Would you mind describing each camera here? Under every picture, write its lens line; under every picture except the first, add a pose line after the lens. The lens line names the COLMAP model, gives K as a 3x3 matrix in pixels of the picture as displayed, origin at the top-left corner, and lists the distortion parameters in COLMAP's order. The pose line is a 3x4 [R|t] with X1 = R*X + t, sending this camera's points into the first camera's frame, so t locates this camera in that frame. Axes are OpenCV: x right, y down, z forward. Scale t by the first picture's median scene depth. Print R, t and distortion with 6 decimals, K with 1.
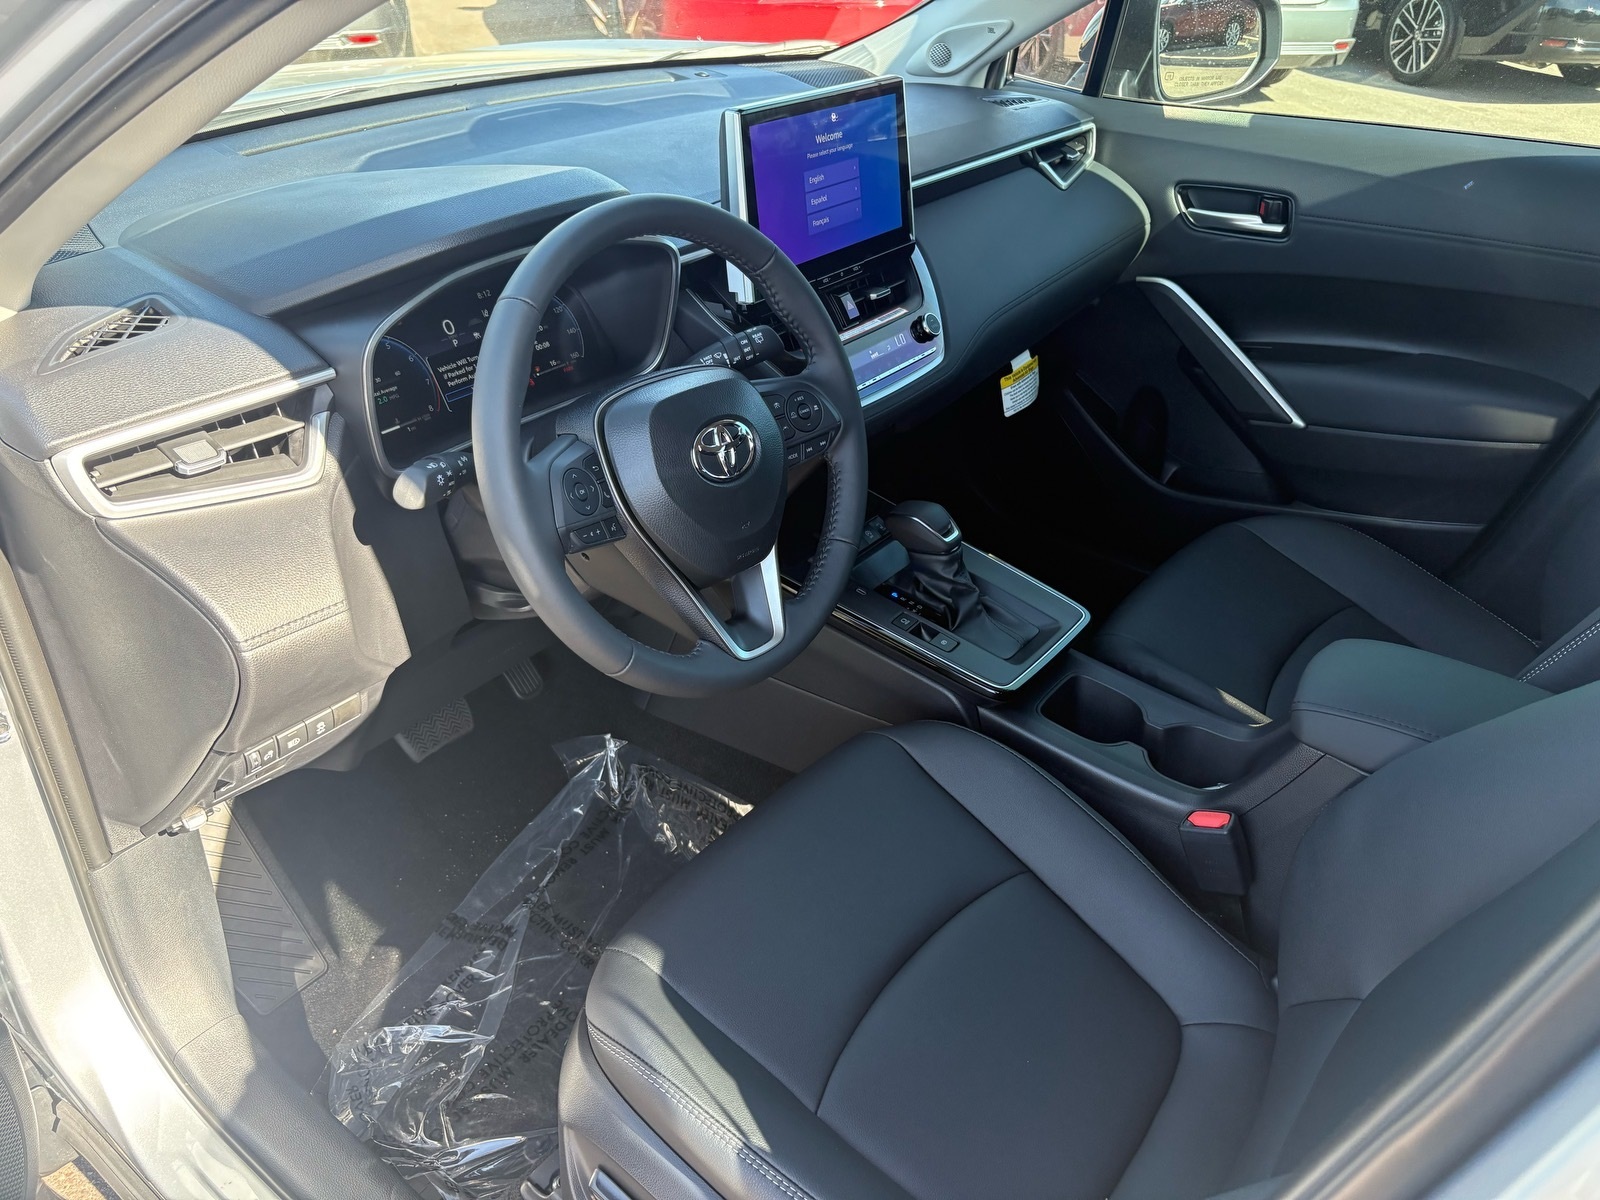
lens RADIAL K [[1249.9, 0, 800.0], [0, 1249.9, 600.0], [0, 0, 1]] dist [0.087562, -0.000529]
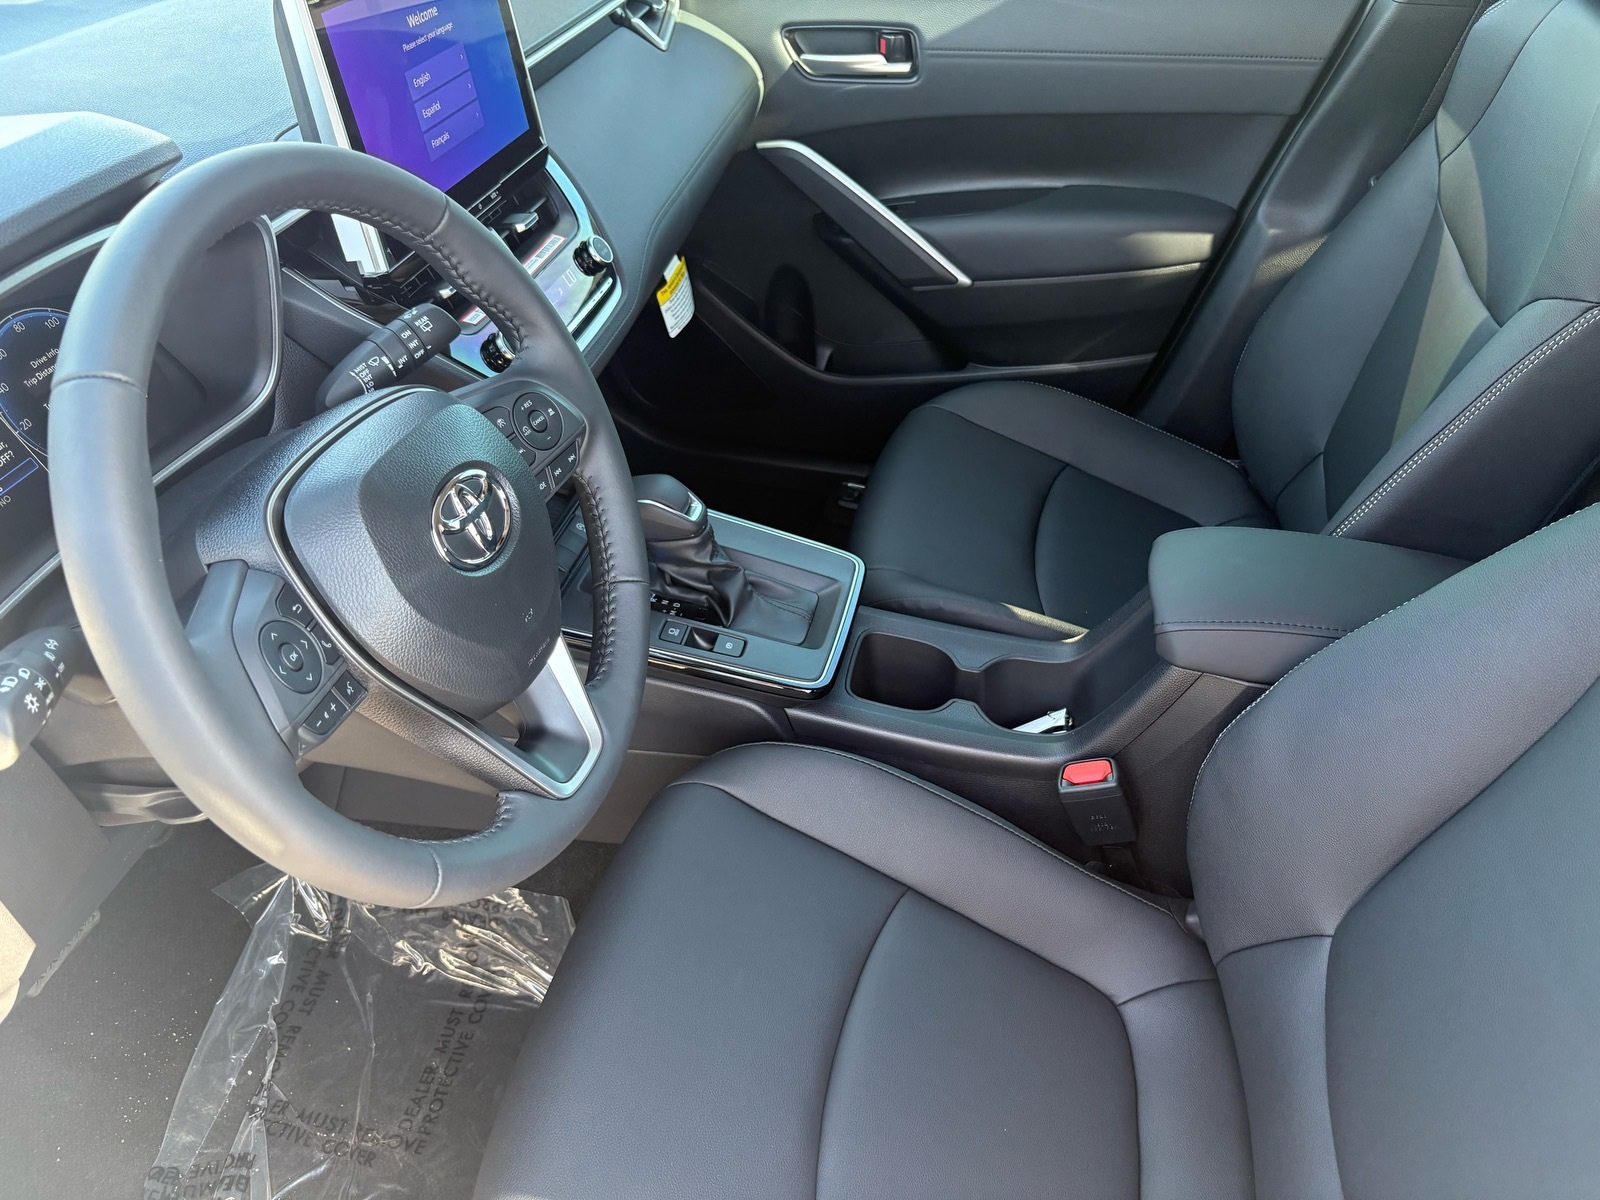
lens RADIAL K [[1265.8, 0, 798.3], [0, 1265.8, 612.7], [0, 0, 1]] dist [0.071471, -0.061865]
pose [[0.914305, -0.264406, 0.306815, -0.085725], [0.230923, 0.962638, 0.141429, -0.088625], [-0.332747, -0.058458, 0.941203, 0.209660]]
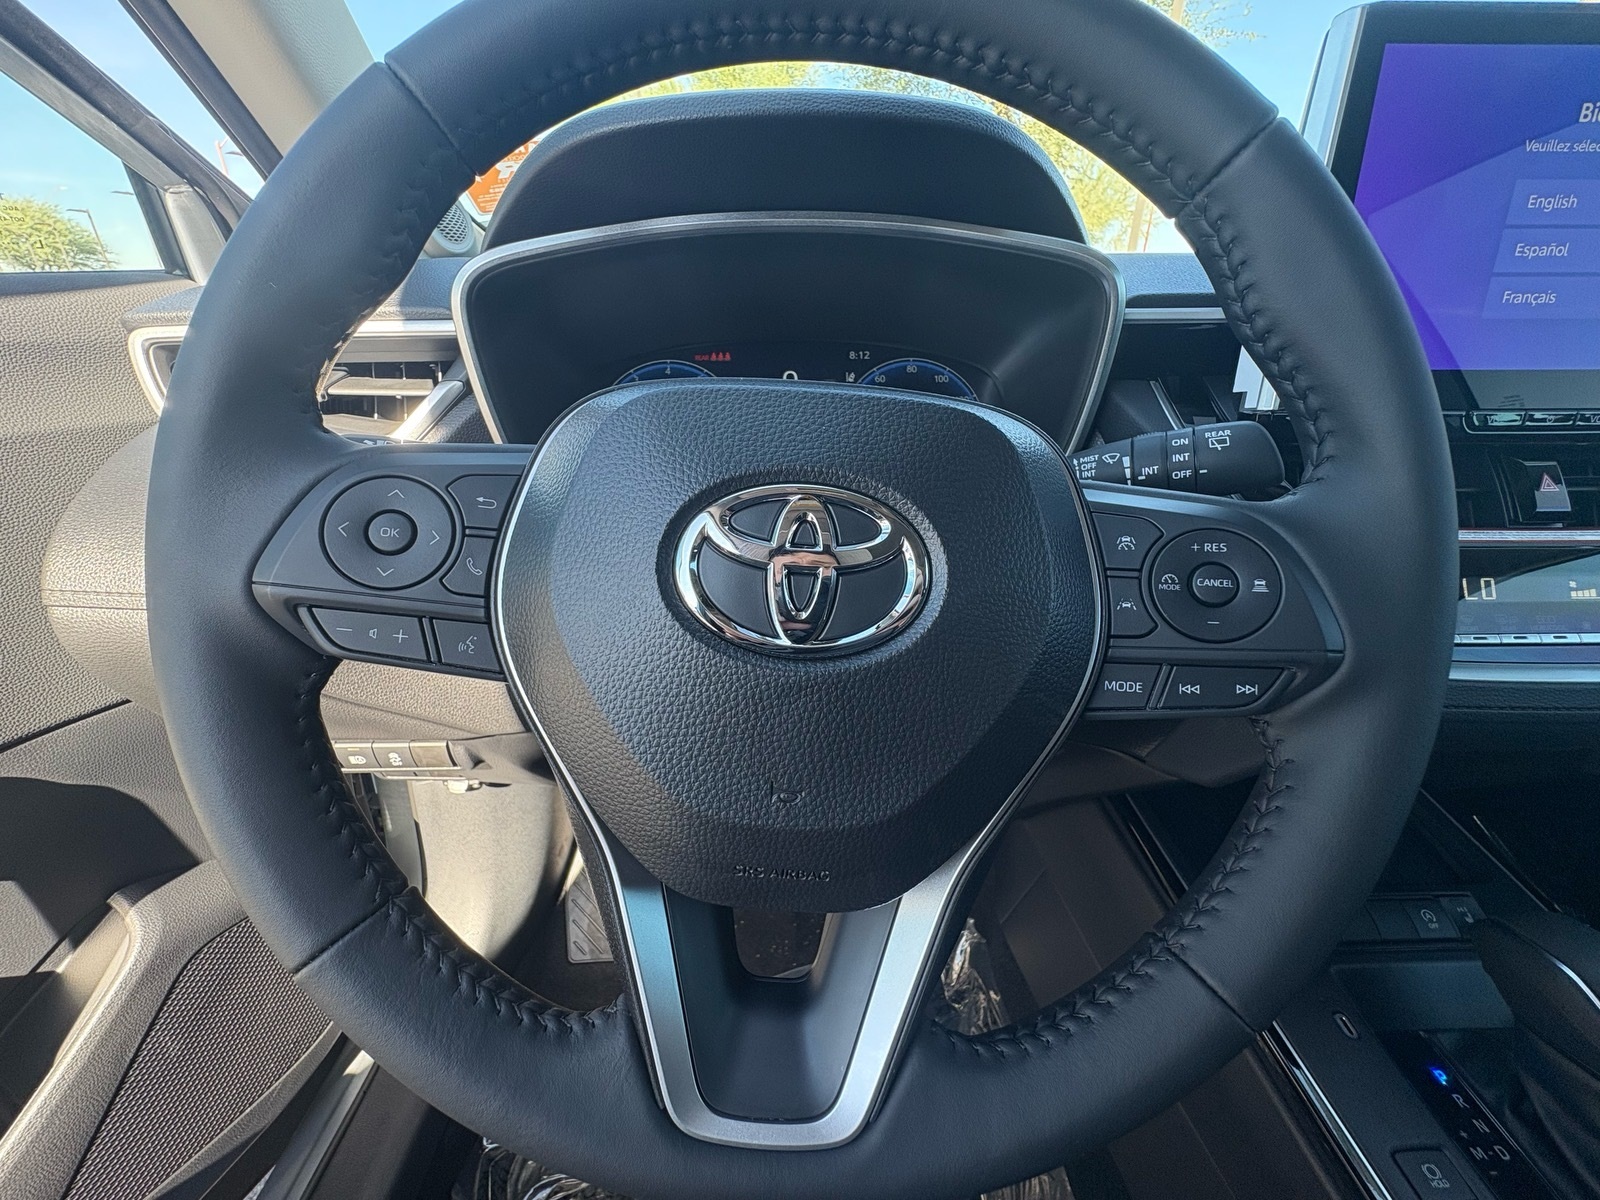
lens RADIAL K [[661.9, 0, 779.2], [0, 661.9, 588.3], [0, 0, 1]] dist [0.008444, -0.000345]
pose [[0.631951, 0.285865, -0.720360, 0.047692], [-0.396842, 0.917747, 0.016057, -0.080608], [0.665698, 0.275722, 0.693414, 0.609970]]
